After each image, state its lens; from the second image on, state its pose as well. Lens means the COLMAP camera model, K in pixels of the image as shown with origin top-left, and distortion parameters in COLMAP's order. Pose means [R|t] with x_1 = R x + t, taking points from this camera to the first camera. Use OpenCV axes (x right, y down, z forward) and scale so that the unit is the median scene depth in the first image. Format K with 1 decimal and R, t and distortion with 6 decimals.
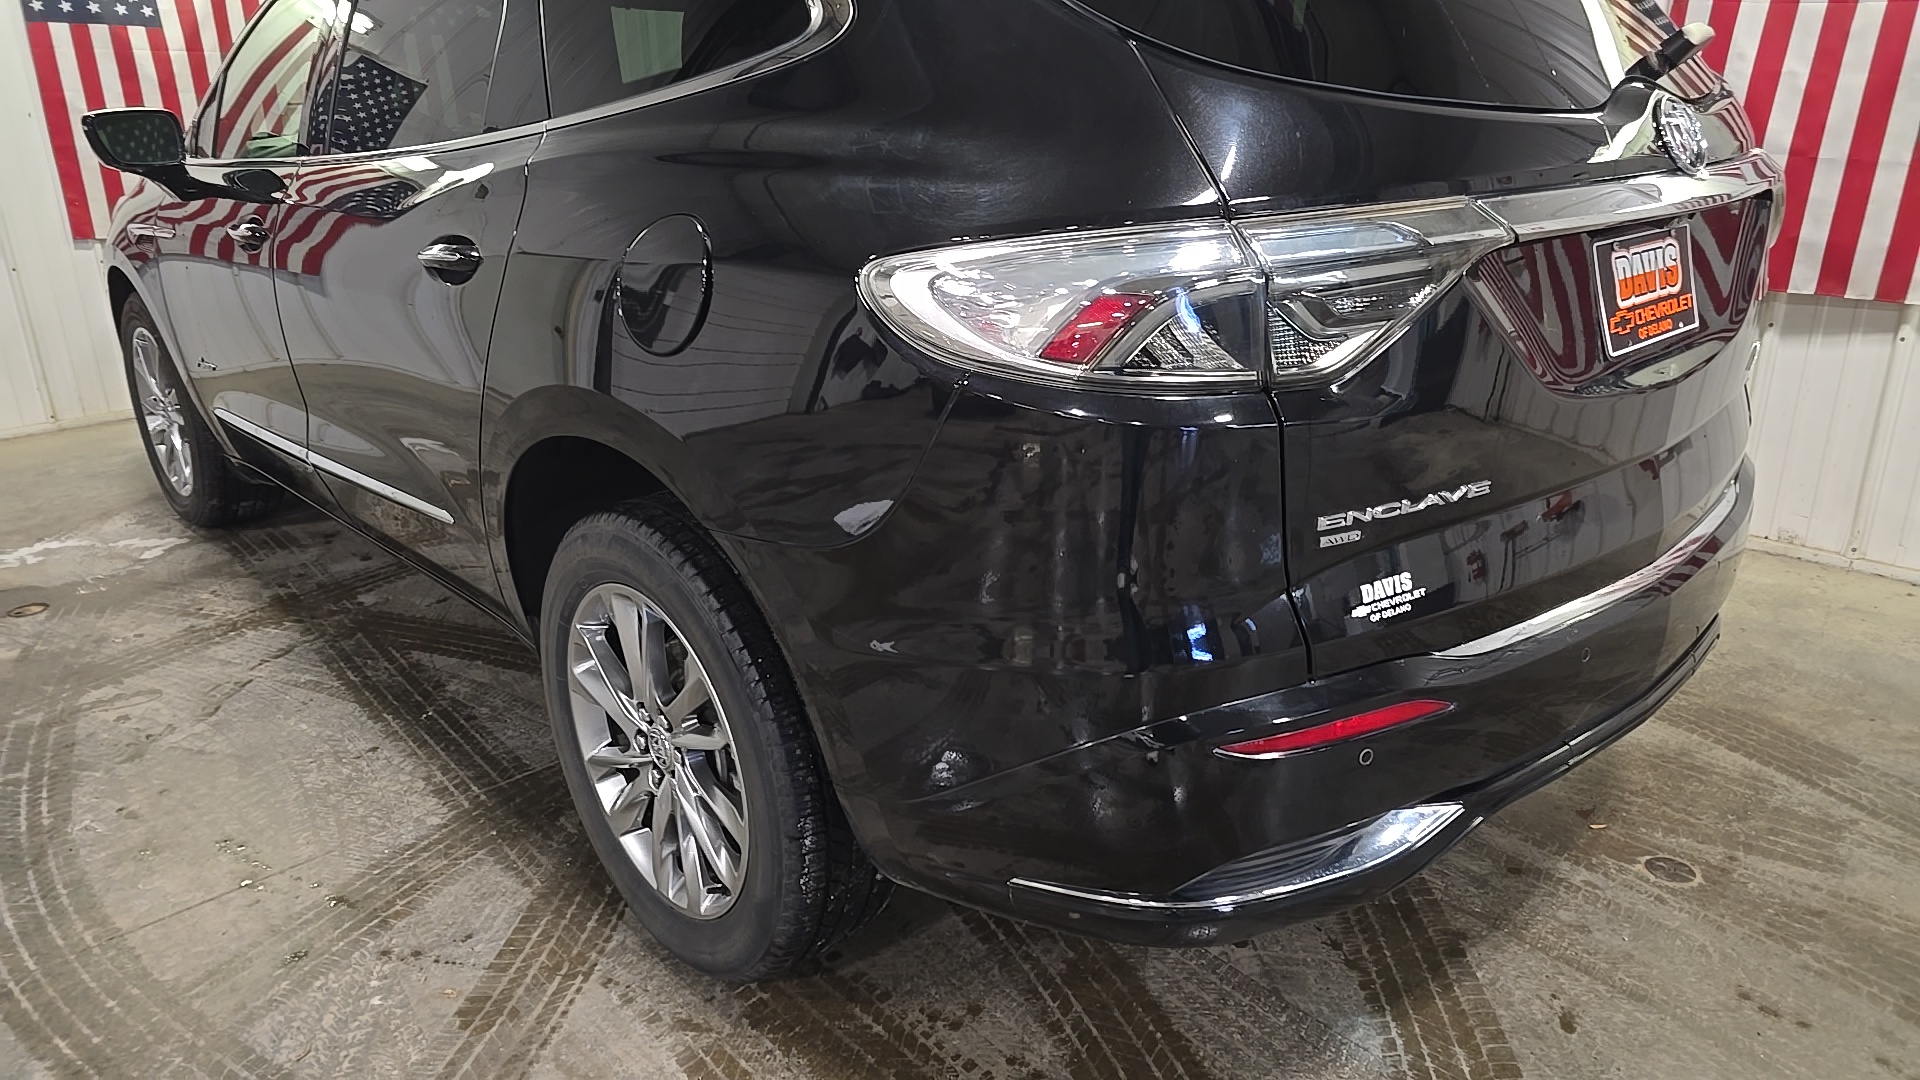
lens RADIAL K [[1294.2, 0, 958.6], [0, 1294.2, 534.6], [0, 0, 1]] dist [0.060214, -0.049583]
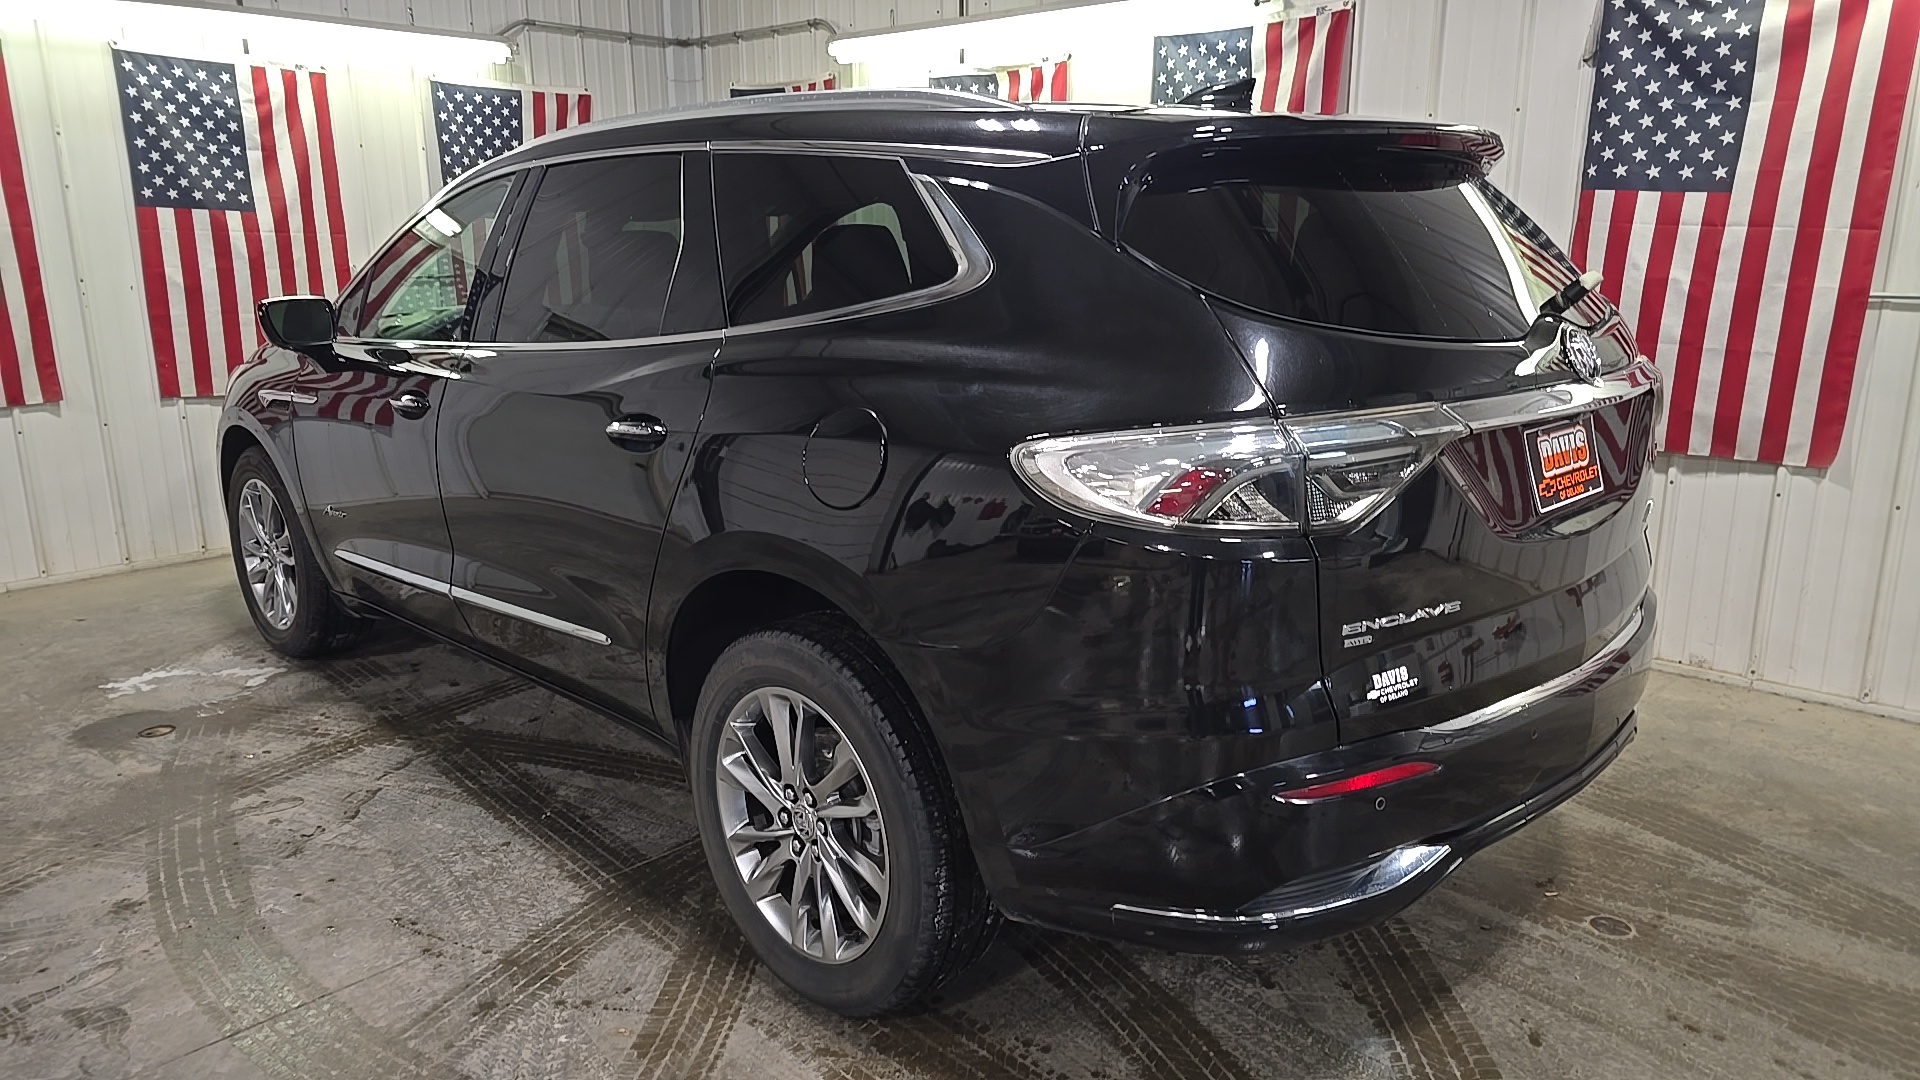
lens RADIAL K [[1290.8, 0, 963.7], [0, 1290.8, 538.5], [0, 0, 1]] dist [0.071005, -0.063170]
pose [[0.999107, 0.001499, 0.042225, -0.125316], [0.003013, 0.994298, -0.106590, 0.027205], [-0.042144, 0.106622, 0.993406, -0.252751]]
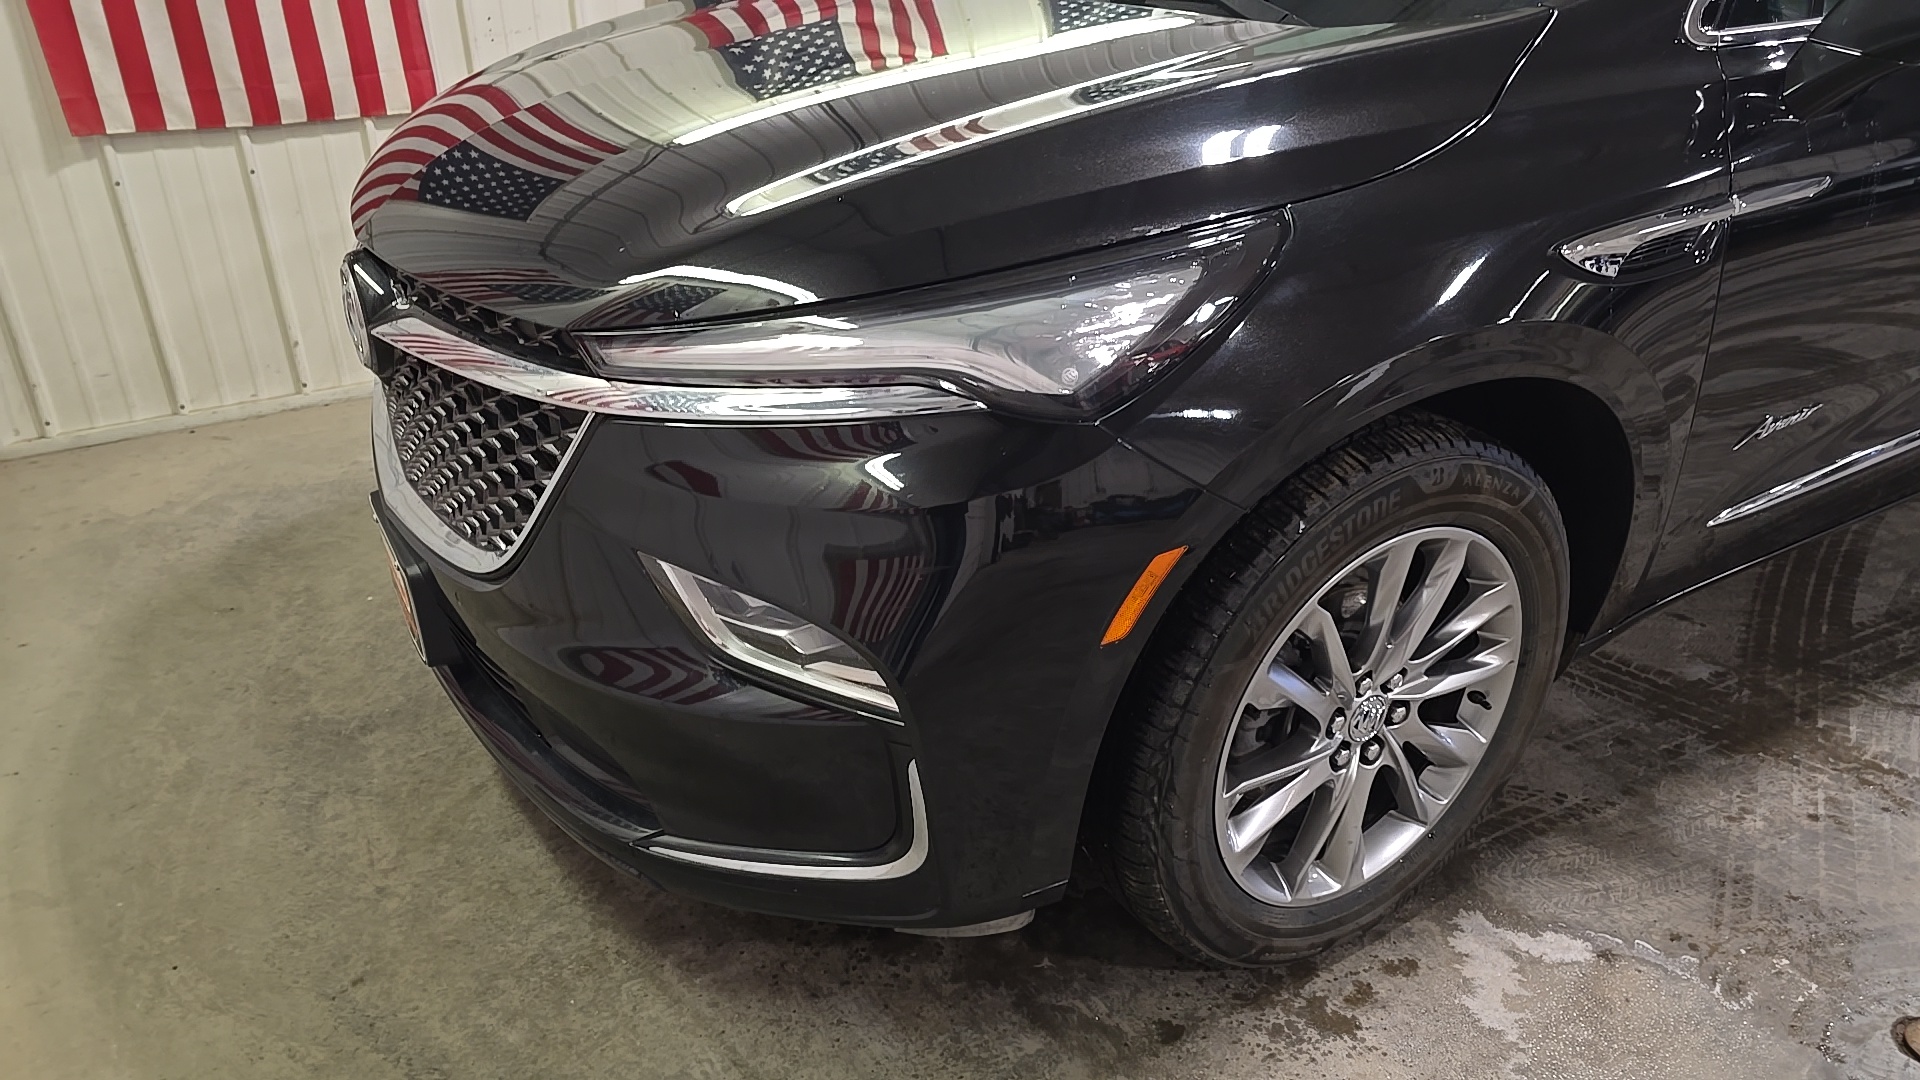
lens RADIAL K [[1294.2, 0, 958.6], [0, 1294.2, 534.6], [0, 0, 1]] dist [0.060214, -0.049583]
pose [[0.199724, -0.407793, 0.890963, -1.906767], [0.331864, 0.883695, 0.330074, -0.631177], [-0.921942, 0.229755, 0.311827, 1.934705]]
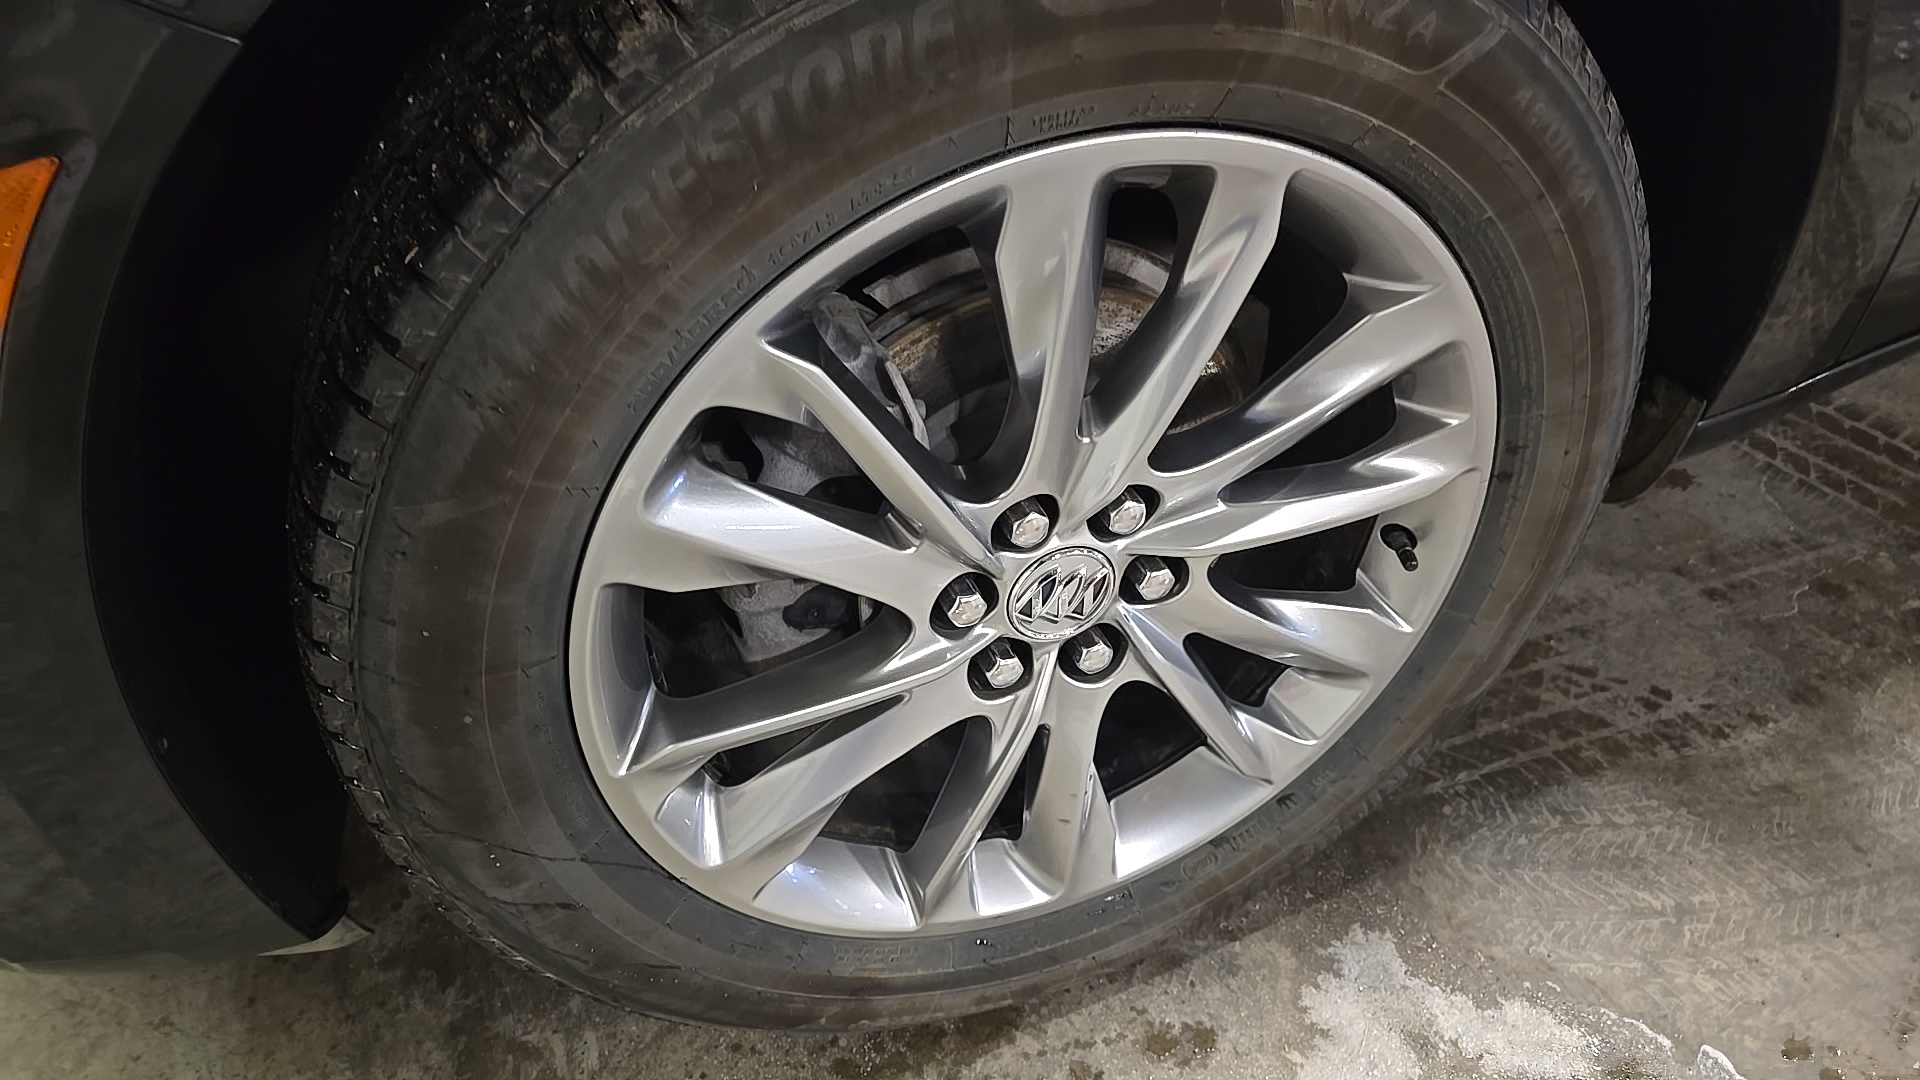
lens RADIAL K [[1280.2, 0, 963.9], [0, 1280.2, 531.4], [0, 0, 1]] dist [0.047362, -0.045610]
pose [[0.395858, -0.596283, 0.698386, -1.432819], [0.390543, 0.797623, 0.459644, -0.367435], [-0.831127, 0.090796, 0.548620, 1.808732]]
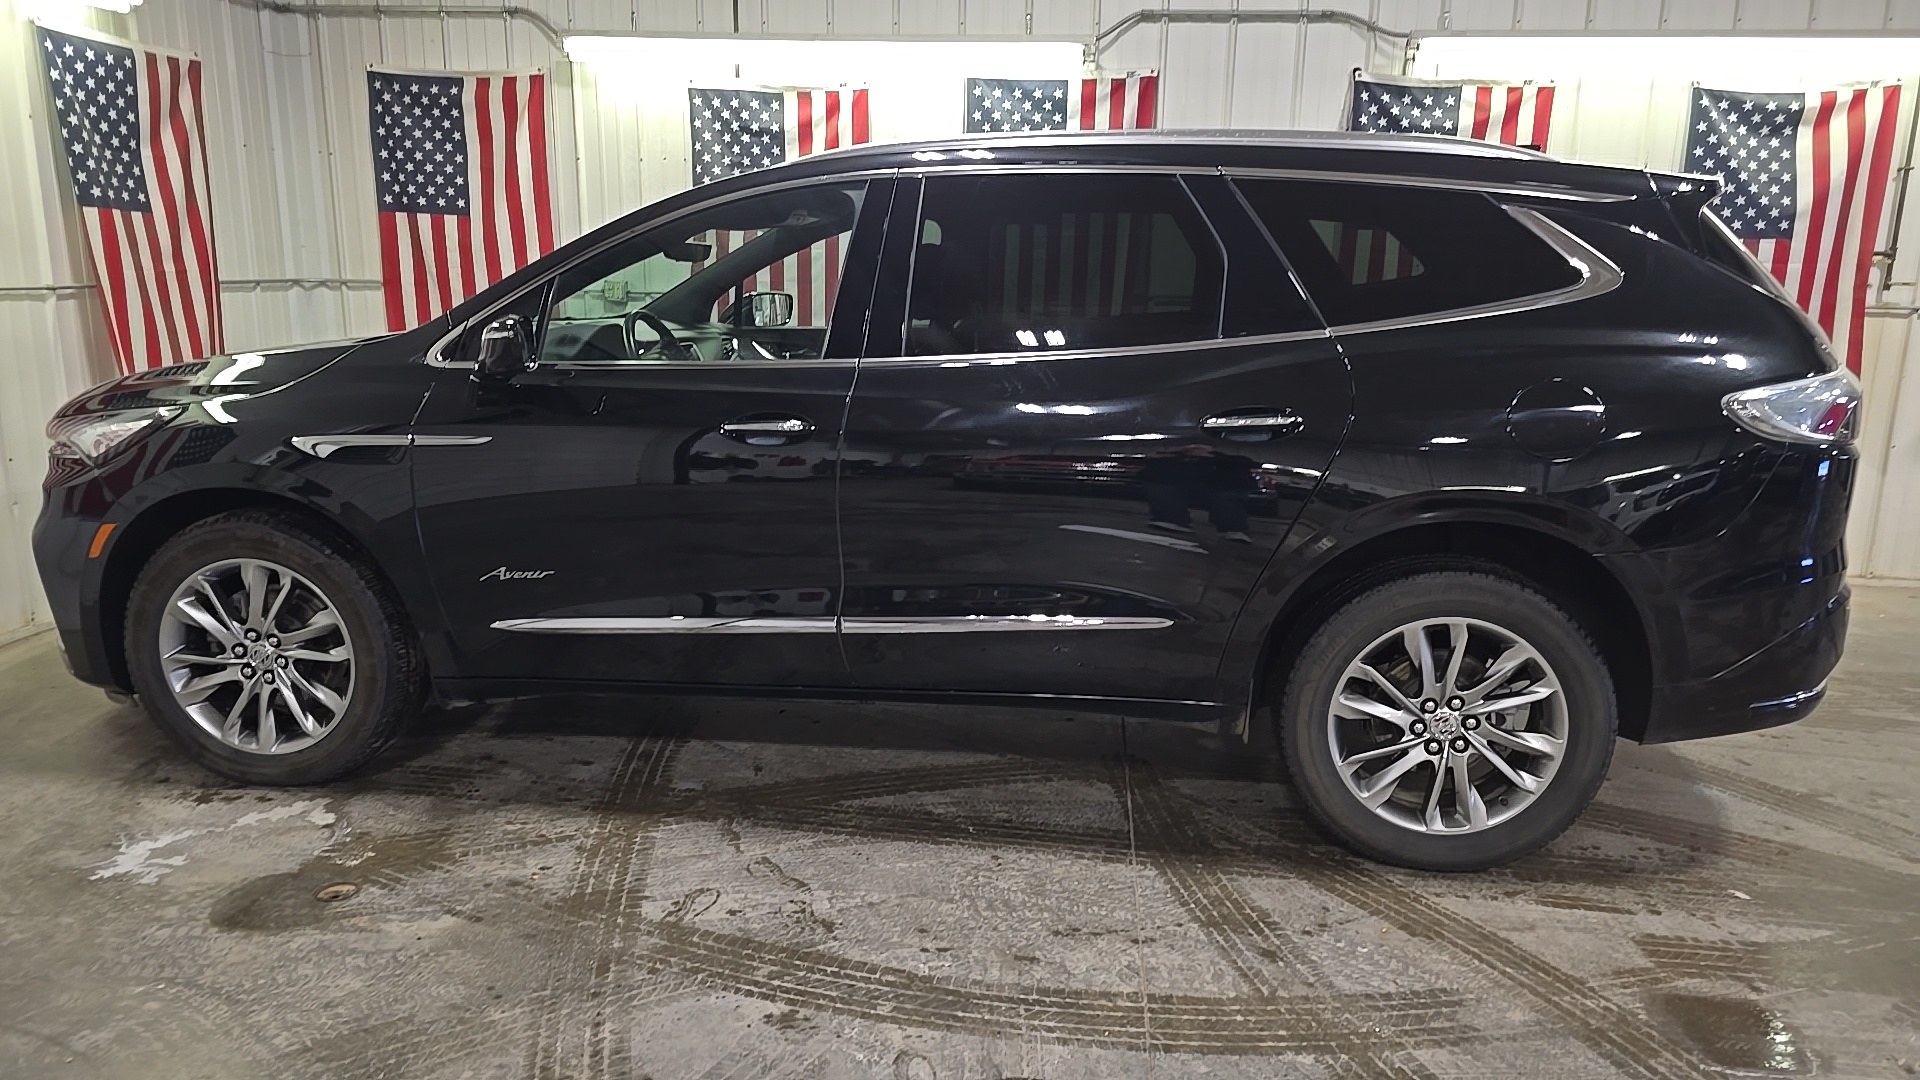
lens RADIAL K [[1294.2, 0, 958.6], [0, 1294.2, 534.6], [0, 0, 1]] dist [0.060214, -0.049583]
pose [[0.760763, -0.109368, 0.639749, -1.562021], [0.189414, 0.980202, -0.057673, -0.072002], [-0.620776, 0.165053, 0.766417, 0.136025]]
